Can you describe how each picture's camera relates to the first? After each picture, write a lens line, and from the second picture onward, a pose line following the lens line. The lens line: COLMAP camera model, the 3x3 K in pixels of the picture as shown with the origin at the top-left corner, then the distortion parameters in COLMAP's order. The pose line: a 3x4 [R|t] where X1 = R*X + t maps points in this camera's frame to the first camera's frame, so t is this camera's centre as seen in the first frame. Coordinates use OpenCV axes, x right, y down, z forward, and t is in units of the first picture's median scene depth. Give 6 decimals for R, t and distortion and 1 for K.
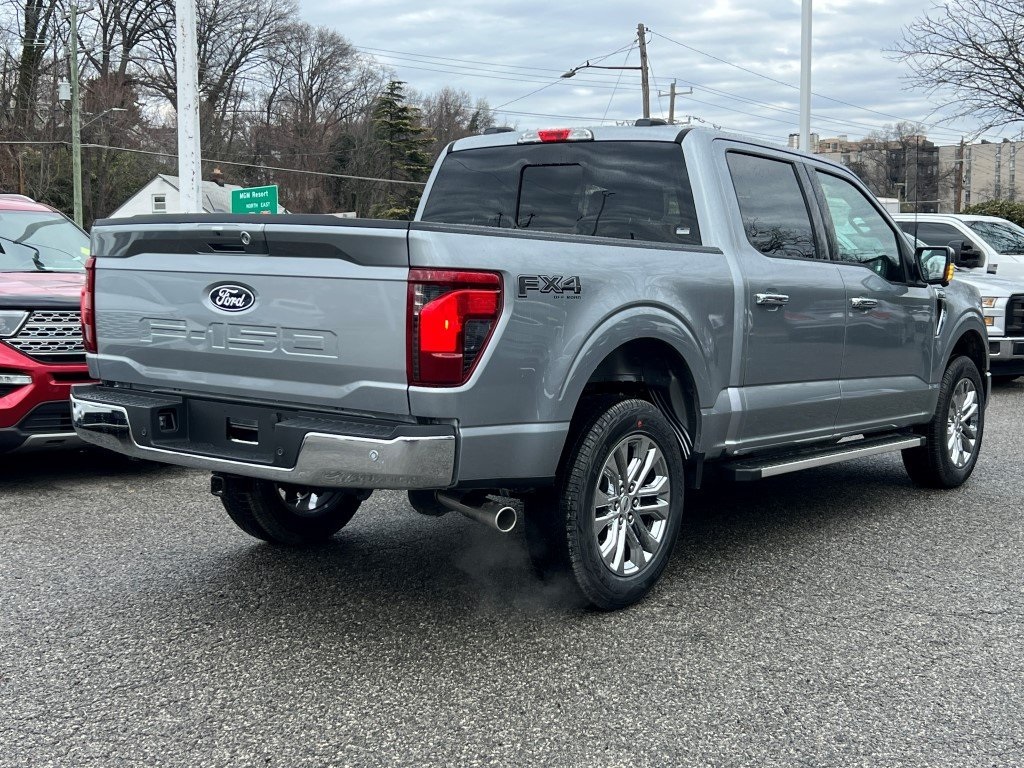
lens RADIAL K [[1307.8, 0, 521.9], [0, 1307.8, 389.4], [0, 0, 1]] dist [0.077339, 0.000000]
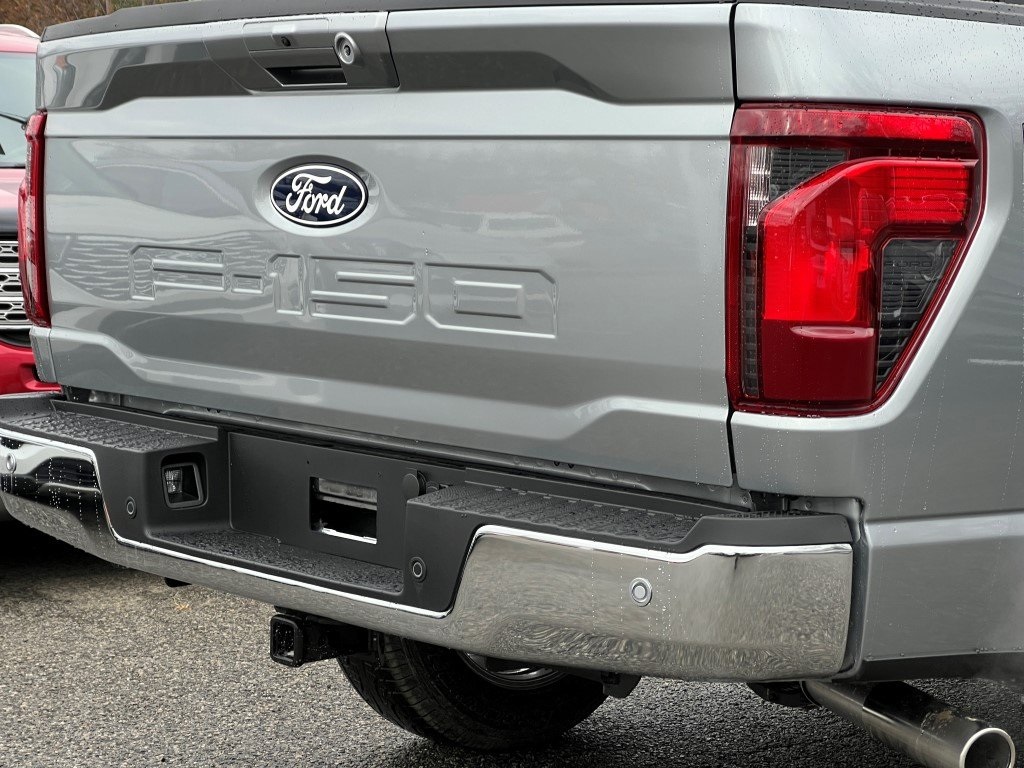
lens RADIAL K [[2385.9, 0, 519.8], [0, 2385.9, 389.6], [0, 0, 1]] dist [0.199122, 0.000000]
pose [[0.983061, 0.005355, -0.183201, -0.016593], [-0.005466, 0.999985, -0.000103, -0.007646], [0.183198, 0.001102, 0.983075, 0.260528]]
